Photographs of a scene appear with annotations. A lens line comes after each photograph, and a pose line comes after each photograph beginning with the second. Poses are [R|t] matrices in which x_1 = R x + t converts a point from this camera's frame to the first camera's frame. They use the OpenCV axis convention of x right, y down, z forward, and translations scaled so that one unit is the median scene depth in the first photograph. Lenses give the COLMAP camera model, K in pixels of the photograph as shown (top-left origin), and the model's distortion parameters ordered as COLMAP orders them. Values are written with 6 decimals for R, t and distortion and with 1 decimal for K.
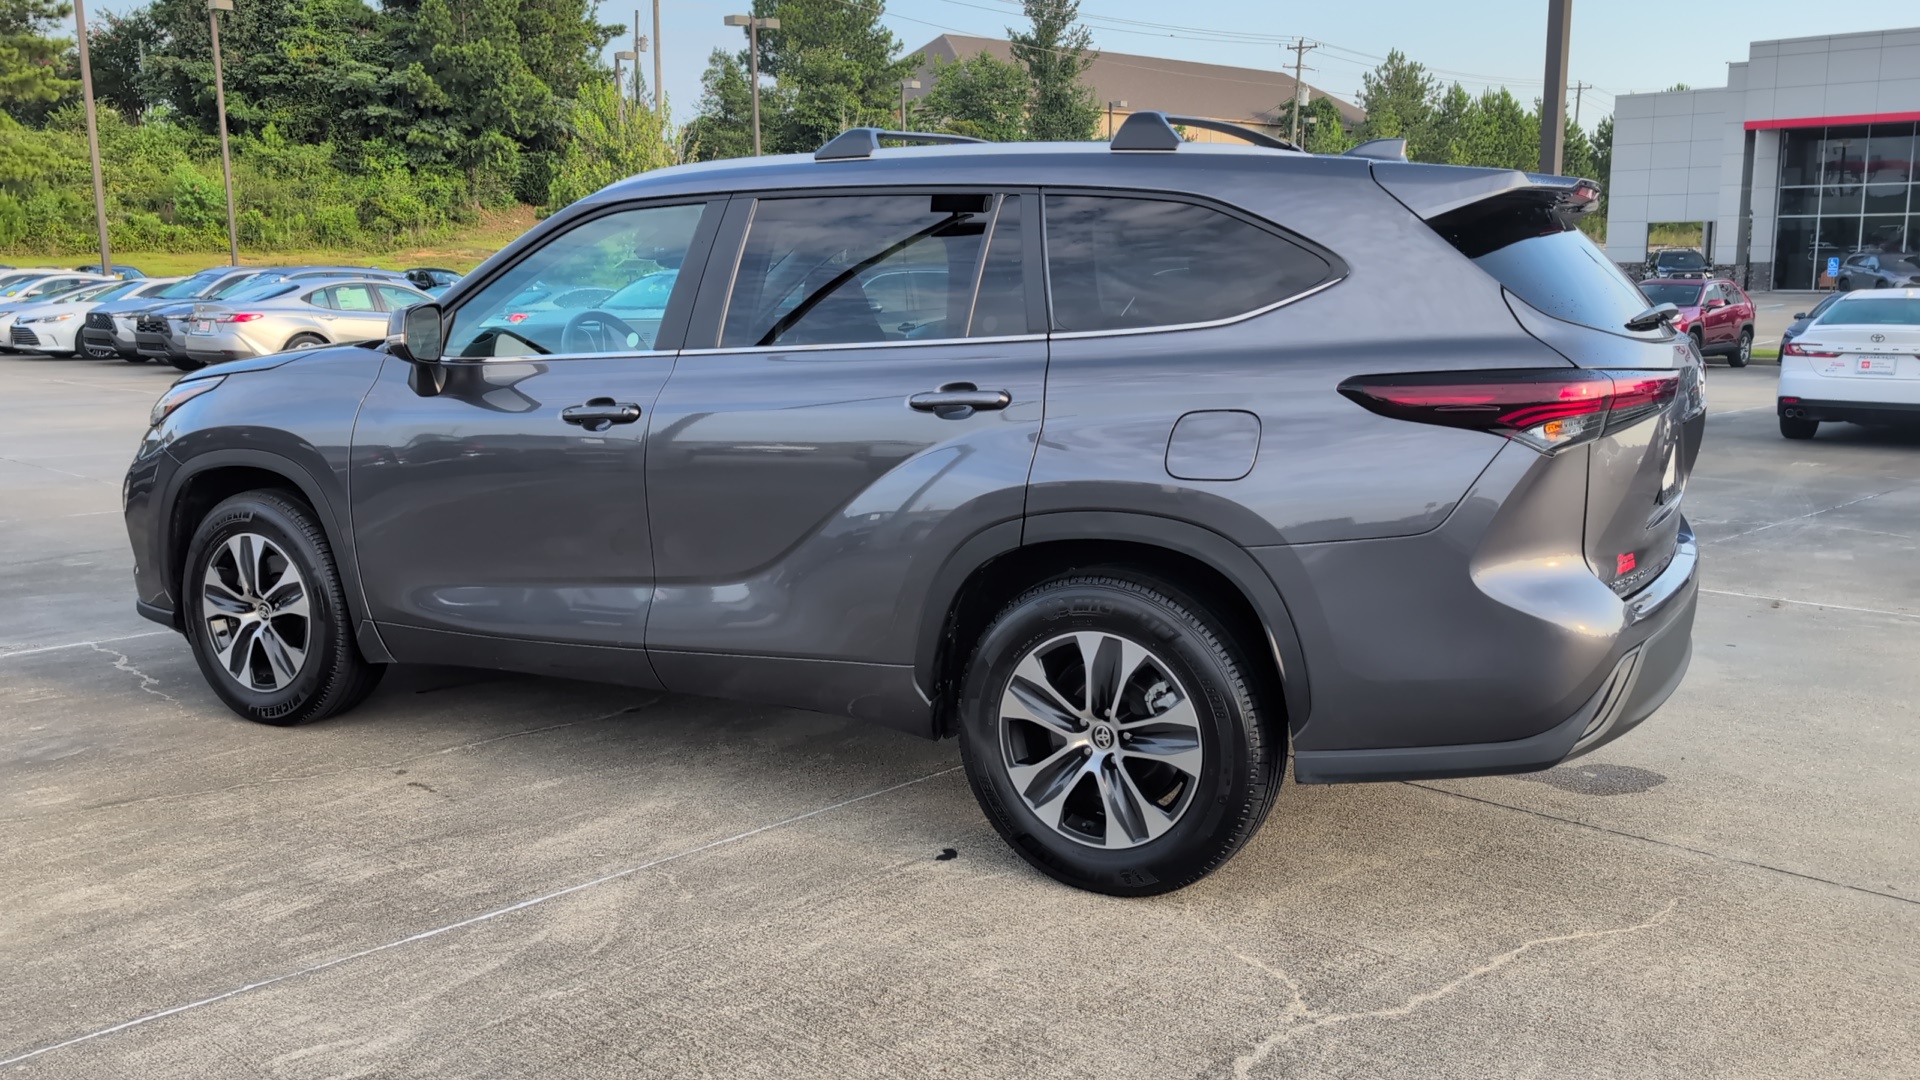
lens RADIAL K [[1571.3, 0, 954.0], [0, 1571.3, 533.1], [0, 0, 1]] dist [0.023943, -0.029152]
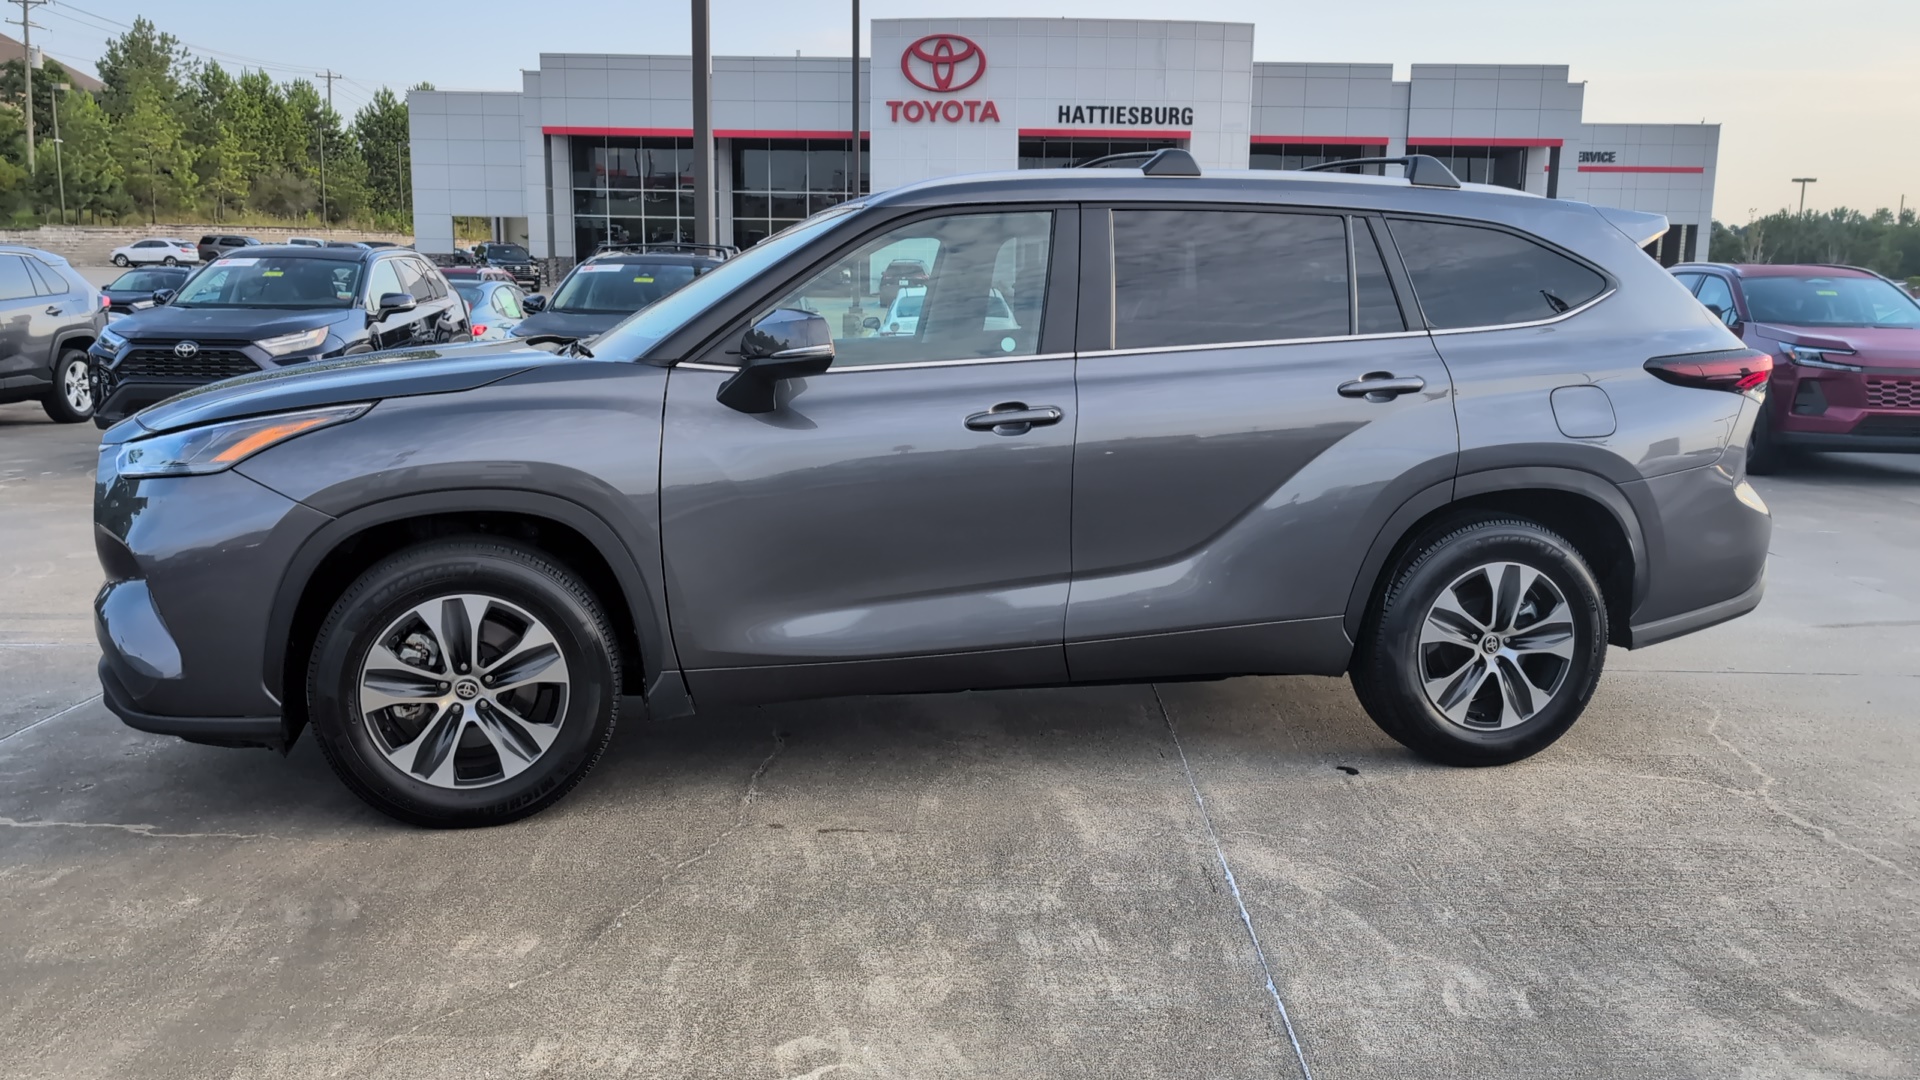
lens RADIAL K [[1571.3, 0, 946.1], [0, 1571.3, 542.7], [0, 0, 1]] dist [0.023943, -0.029152]
pose [[0.750151, -0.101596, 0.653415, -1.073383], [0.093550, 0.994494, 0.047230, -0.055755], [-0.654616, 0.025697, 0.755525, 0.315052]]
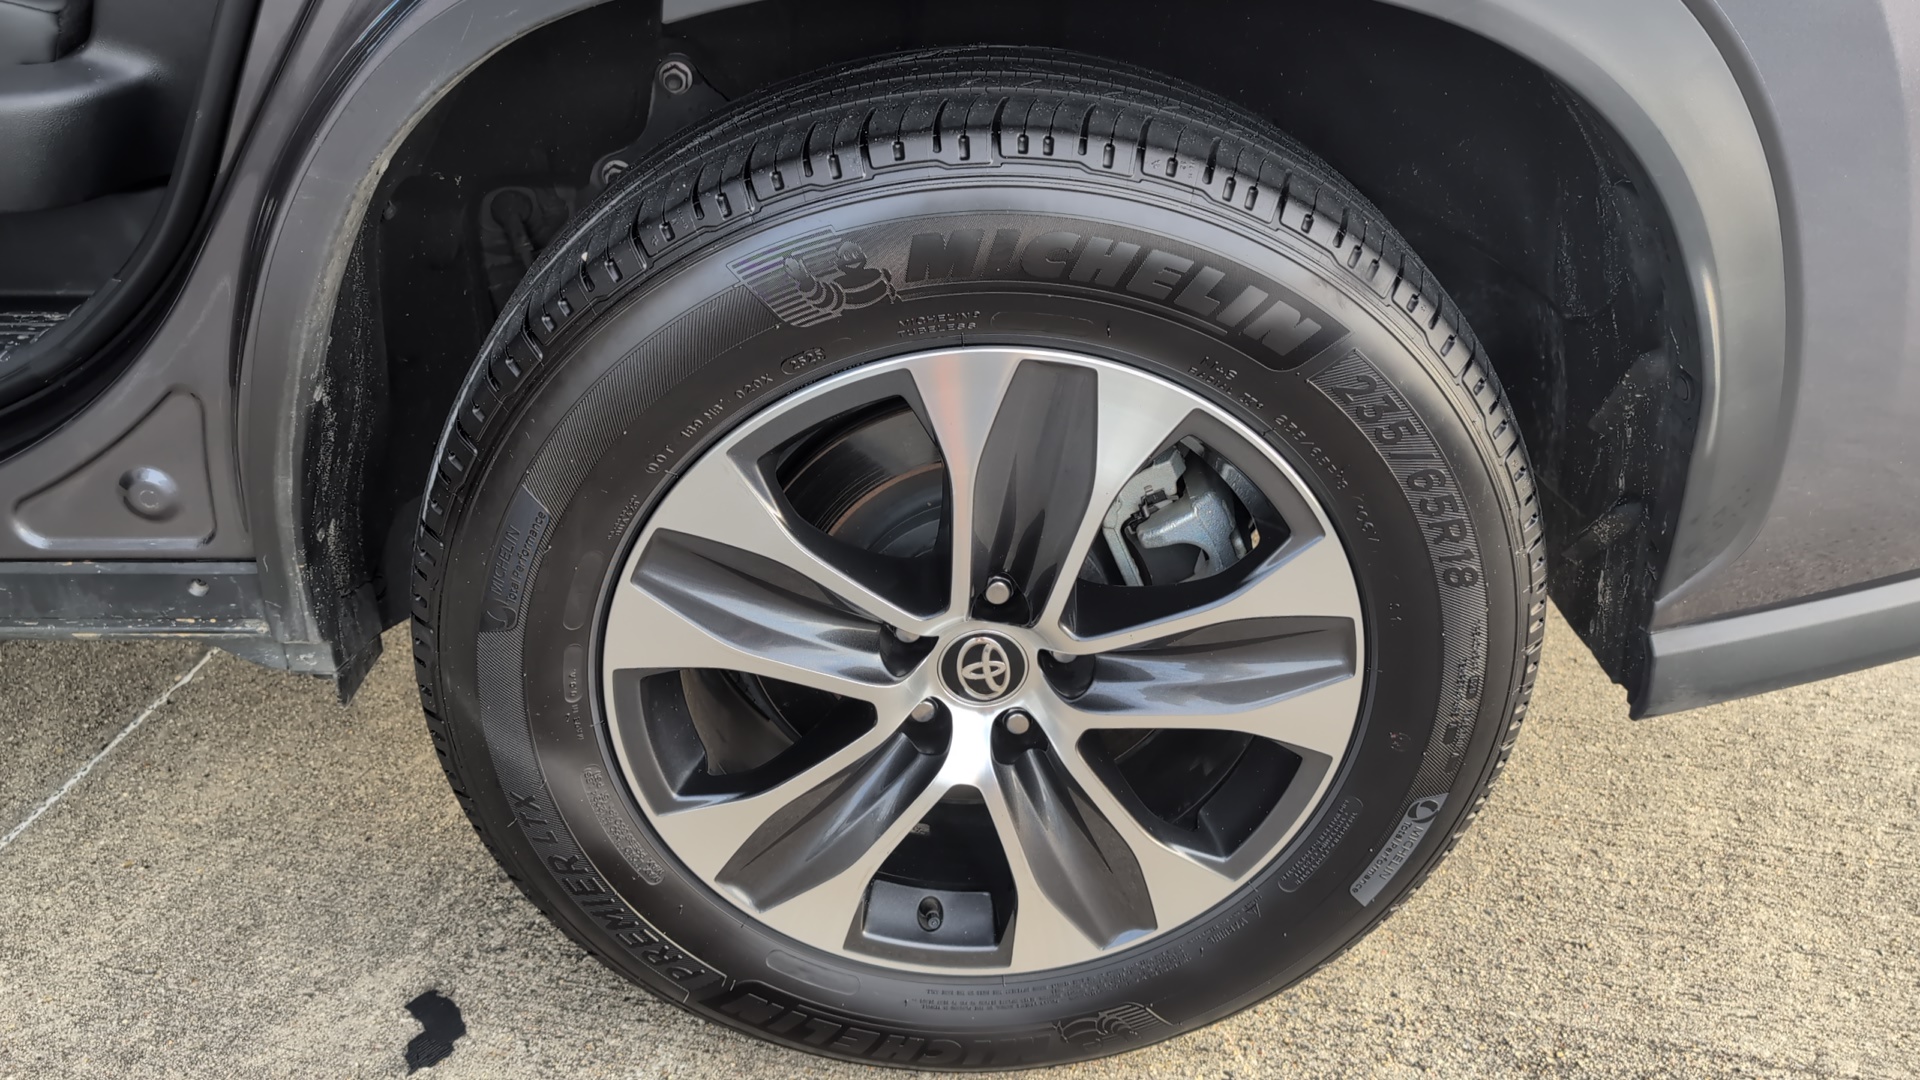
lens RADIAL K [[1571.3, 0, 968.1], [0, 1571.3, 532.4], [0, 0, 1]] dist [0.023943, -0.029152]
pose [[0.845621, -0.240142, 0.476715, -0.044345], [0.047702, 0.923510, 0.380596, -0.008272], [-0.531648, -0.299099, 0.792395, 0.770966]]
